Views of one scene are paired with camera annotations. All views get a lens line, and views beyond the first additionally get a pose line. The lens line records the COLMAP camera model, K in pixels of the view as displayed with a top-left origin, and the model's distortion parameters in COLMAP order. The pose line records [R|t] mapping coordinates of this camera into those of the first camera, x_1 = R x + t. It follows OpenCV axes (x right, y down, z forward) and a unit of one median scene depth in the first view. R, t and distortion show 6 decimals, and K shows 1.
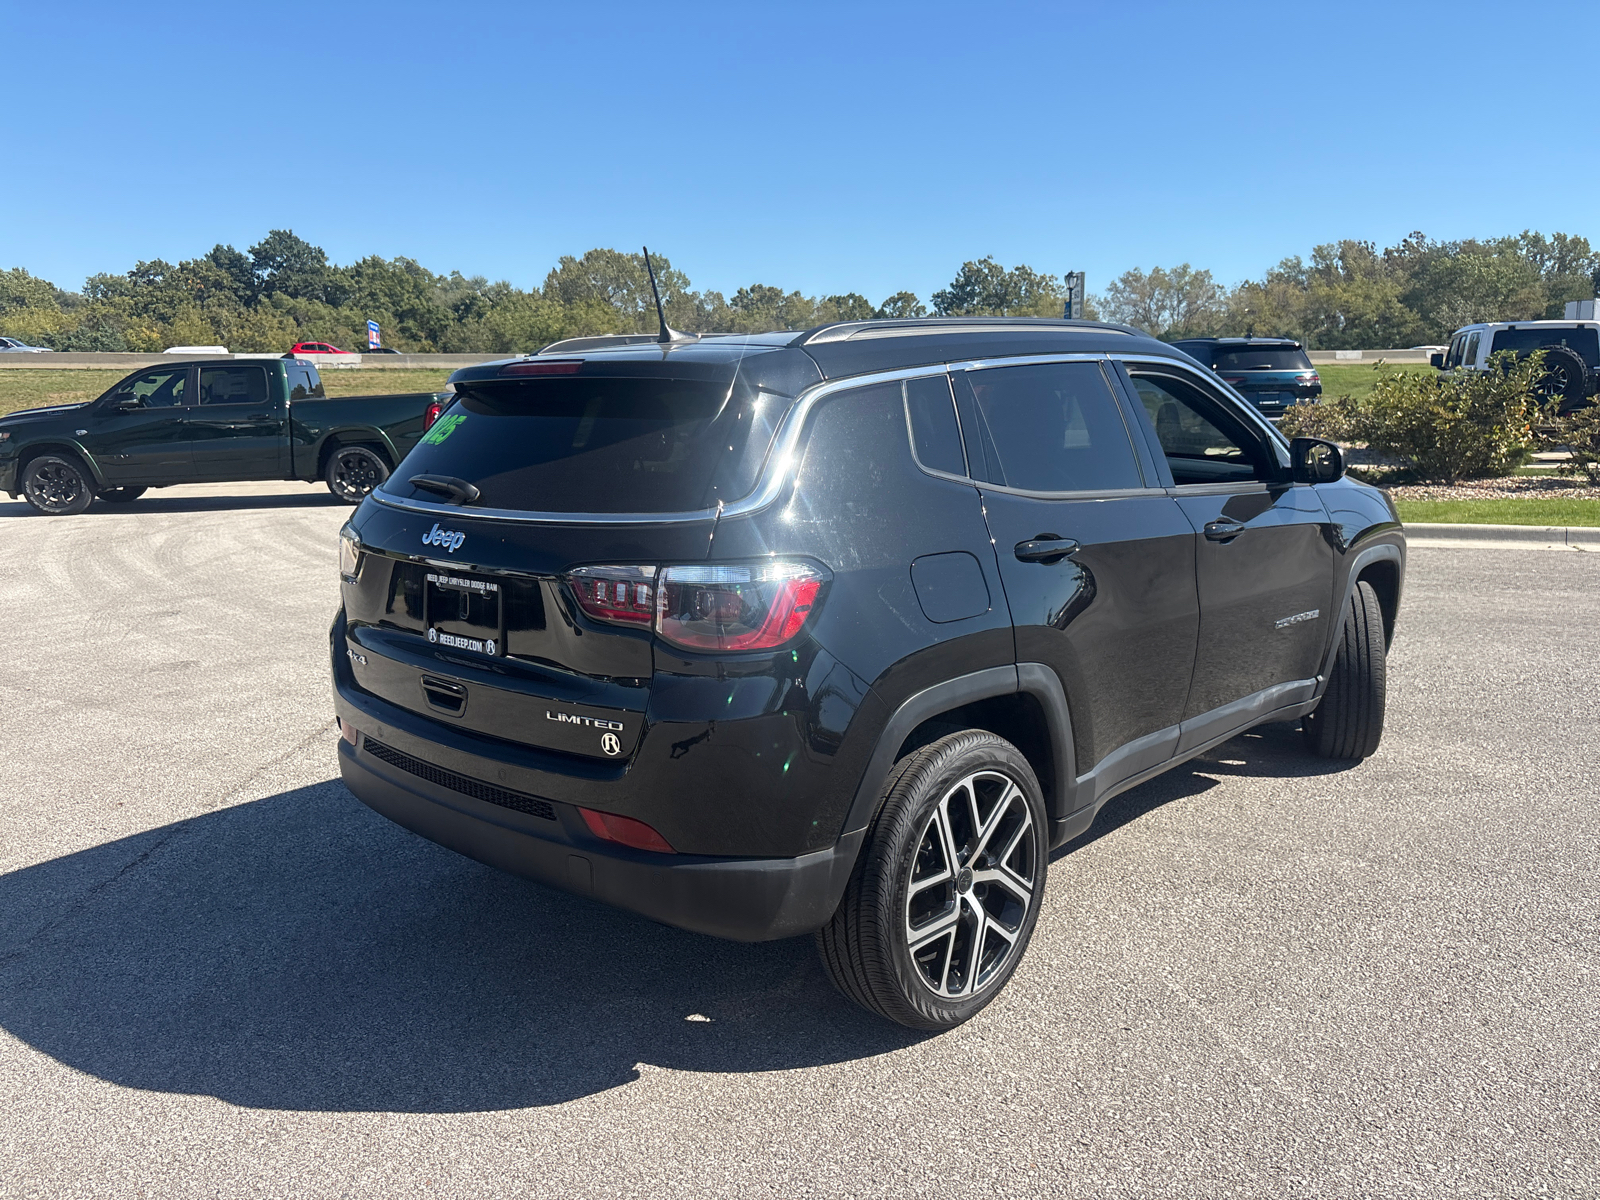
lens RADIAL K [[1215.3, 0, 772.0], [0, 1215.3, 604.7], [0, 0, 1]] dist [0.024596, -0.028719]
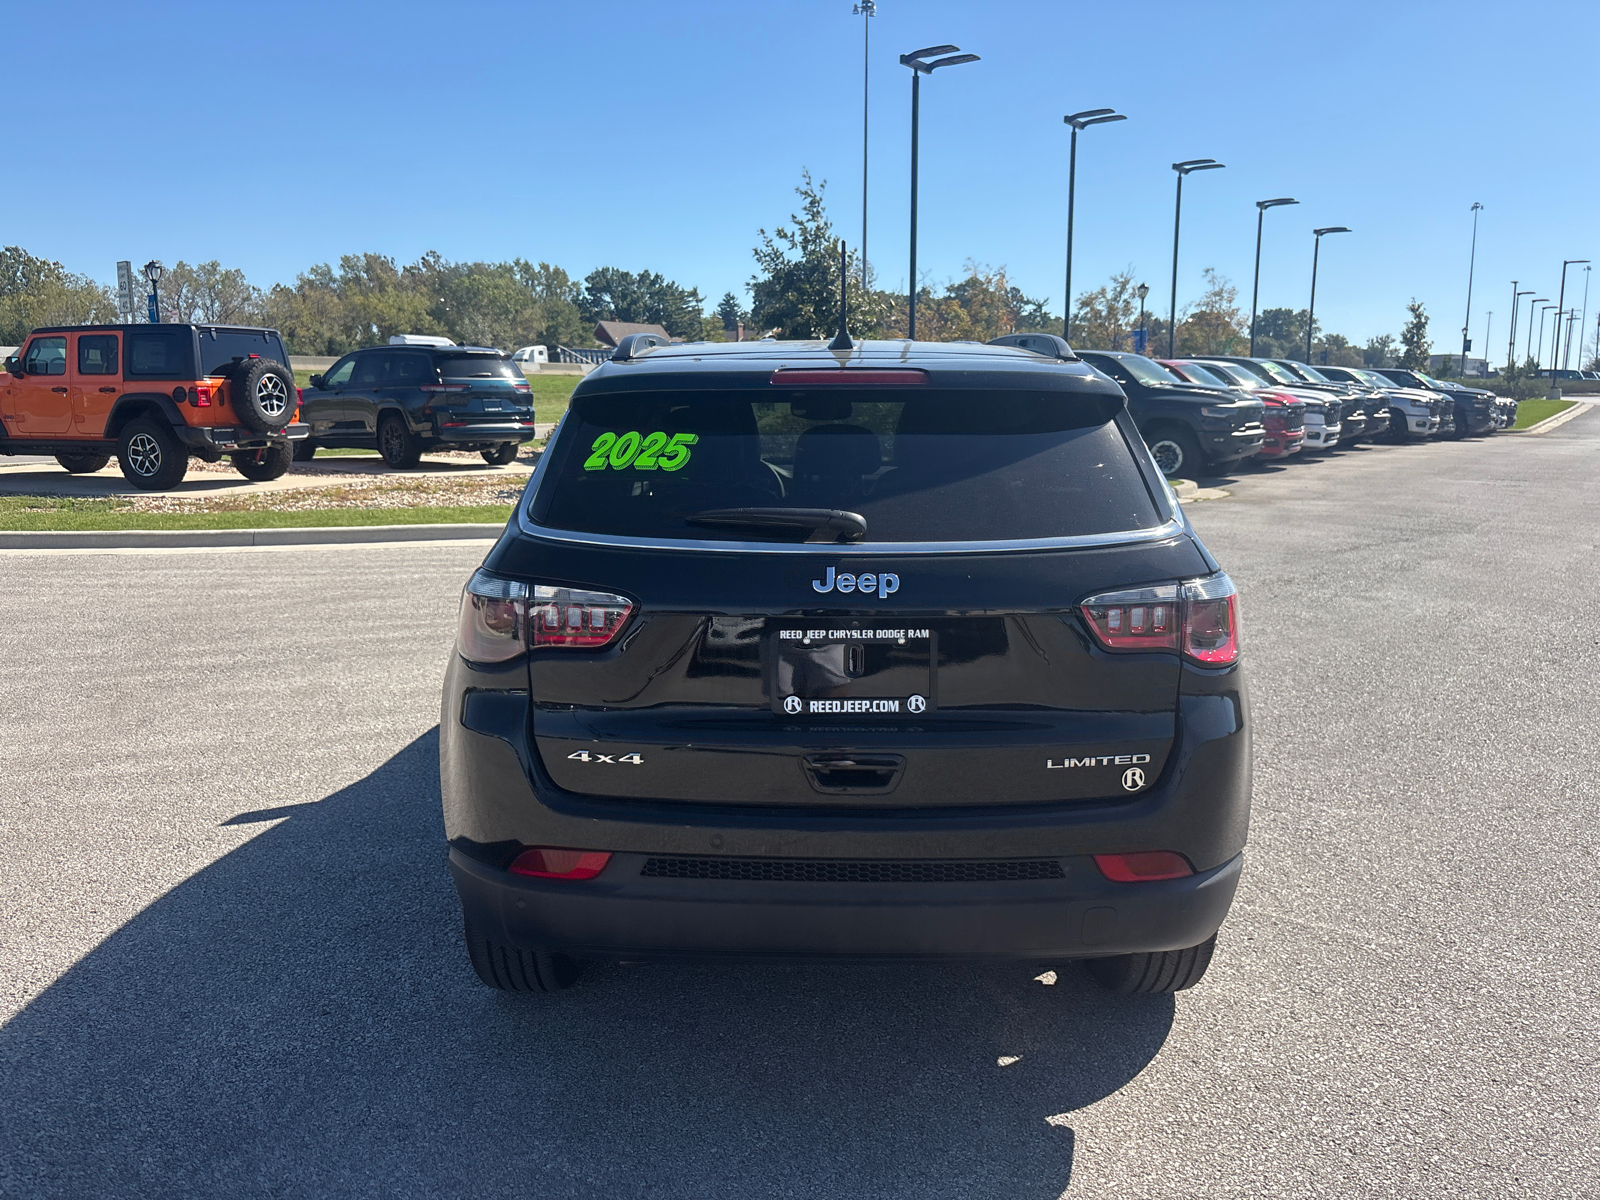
lens RADIAL K [[1215.3, 0, 781.1], [0, 1215.3, 599.0], [0, 0, 1]] dist [0.024596, -0.028719]
pose [[0.737064, -0.098425, 0.668617, -0.931826], [0.103602, 0.994100, 0.032130, -0.081604], [-0.667834, 0.045588, 0.742913, 0.459061]]
